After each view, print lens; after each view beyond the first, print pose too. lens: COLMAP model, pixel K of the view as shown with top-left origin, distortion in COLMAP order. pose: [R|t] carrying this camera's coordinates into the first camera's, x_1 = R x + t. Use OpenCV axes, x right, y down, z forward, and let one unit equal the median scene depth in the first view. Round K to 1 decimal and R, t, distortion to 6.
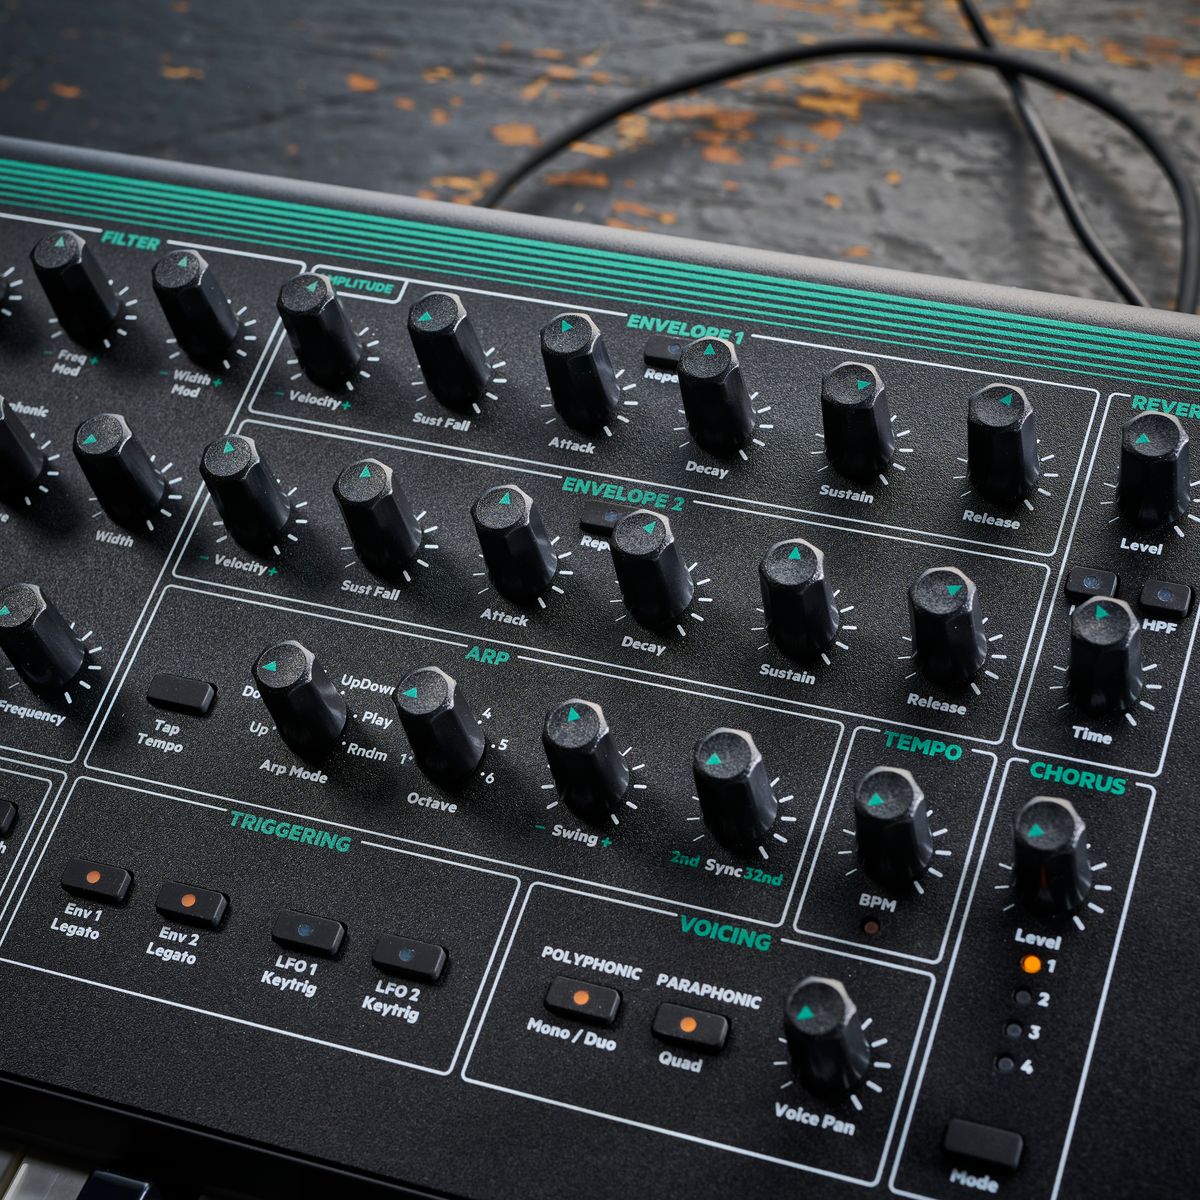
lens RADIAL K [[2438.5, 0, 600.0], [0, 2438.5, 600.0], [0, 0, 1]] dist [-0.078507, -0.187701]
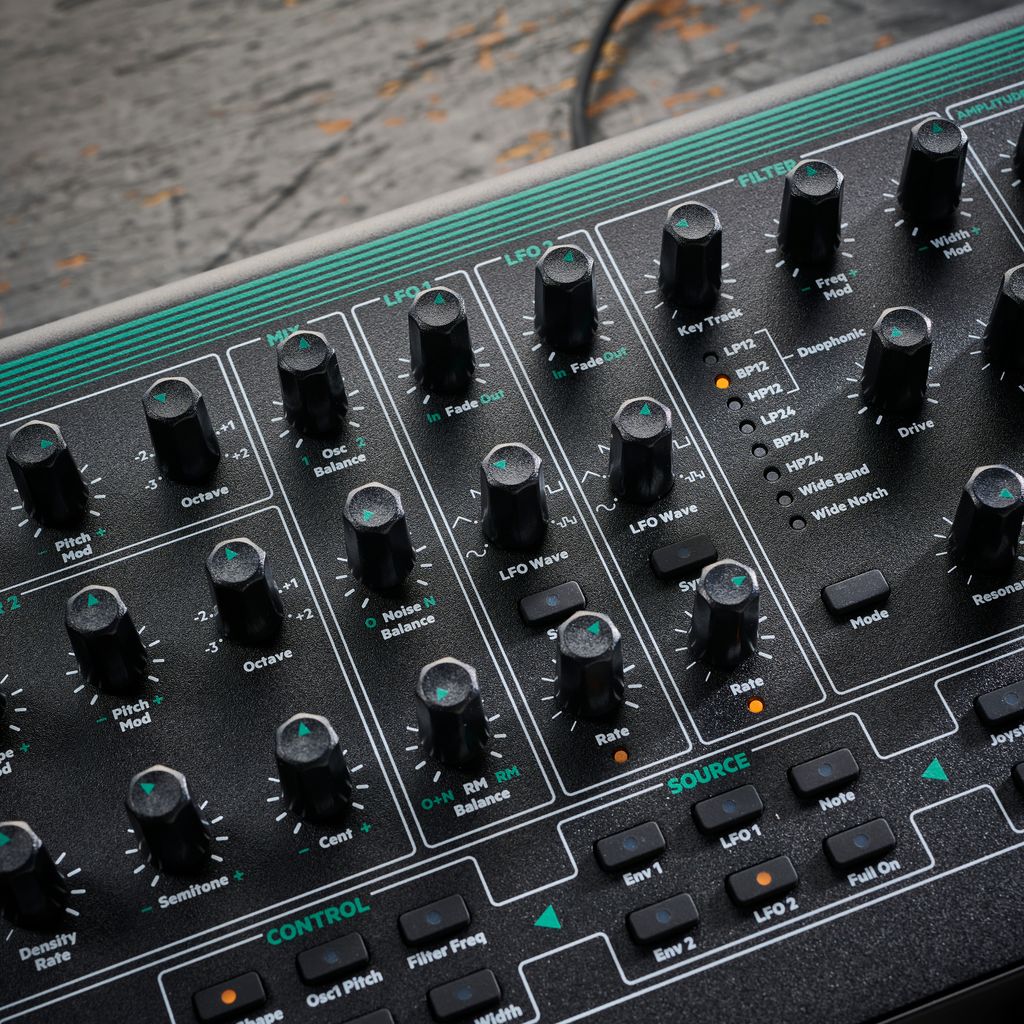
lens RADIAL K [[2277.5, 0, 512.0], [0, 2277.5, 512.0], [0, 0, 1]] dist [-0.011623, 0.001601]
pose [[0.772985, -0.477180, 0.418083, -0.516142], [0.495693, 0.865556, 0.071427, -0.099888], [-0.395958, 0.152028, 0.905596, 0.106973]]
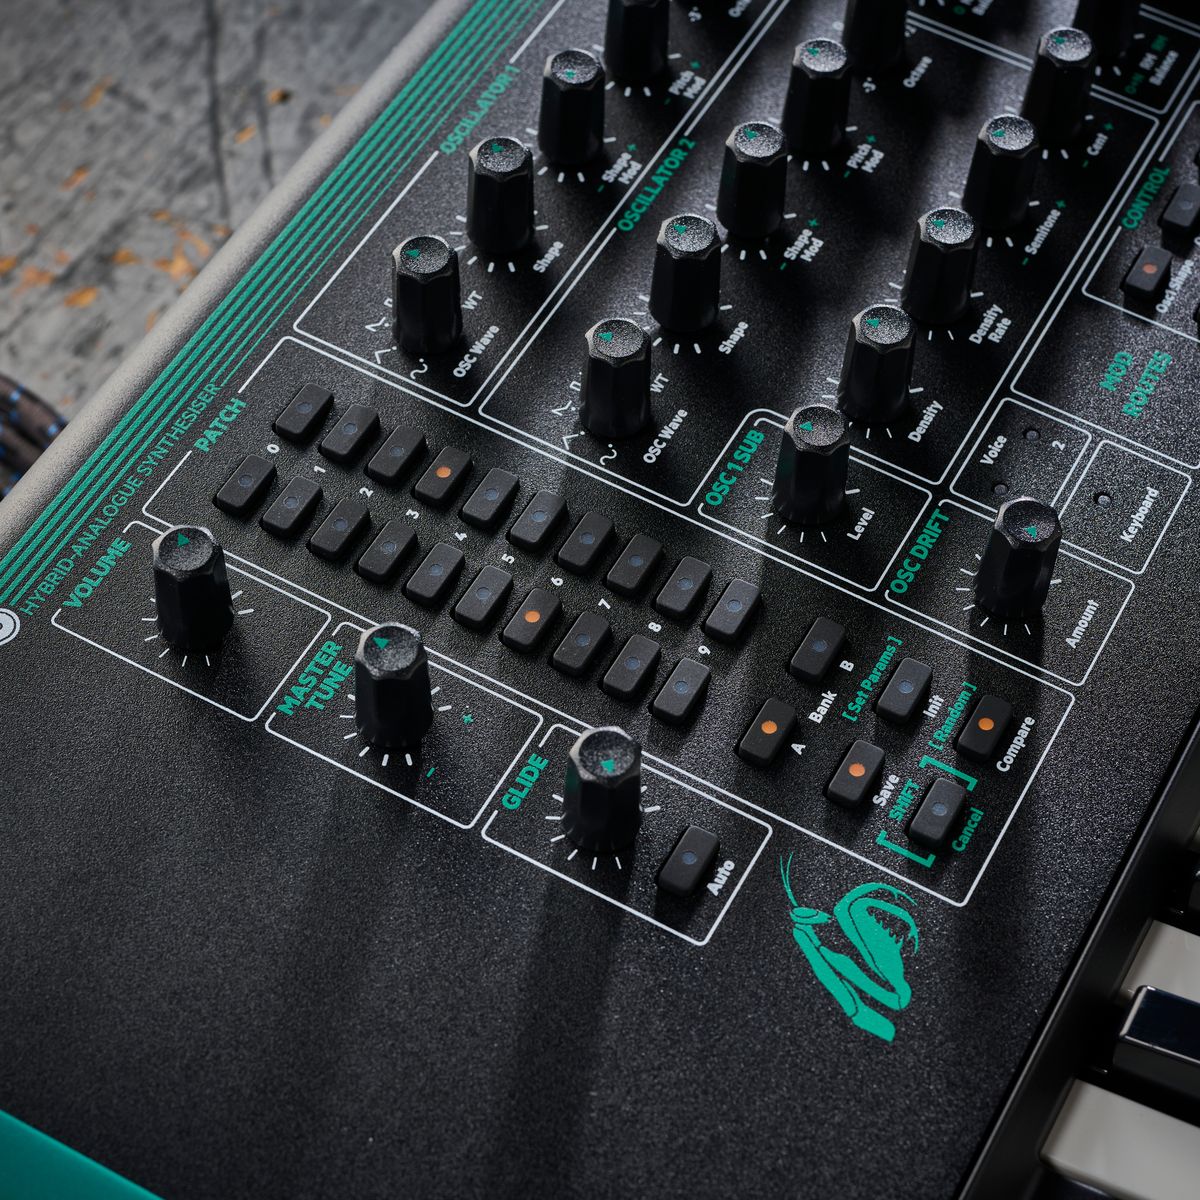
lens RADIAL K [[2668.9, 0, 600.0], [0, 2668.9, 600.0], [0, 0, 1]] dist [-0.011623, 0.001601]
pose [[0.188703, -0.713491, 0.674775, -2.179021], [0.803043, 0.507616, 0.312167, -0.792453], [-0.565255, 0.482966, 0.668753, 0.858865]]
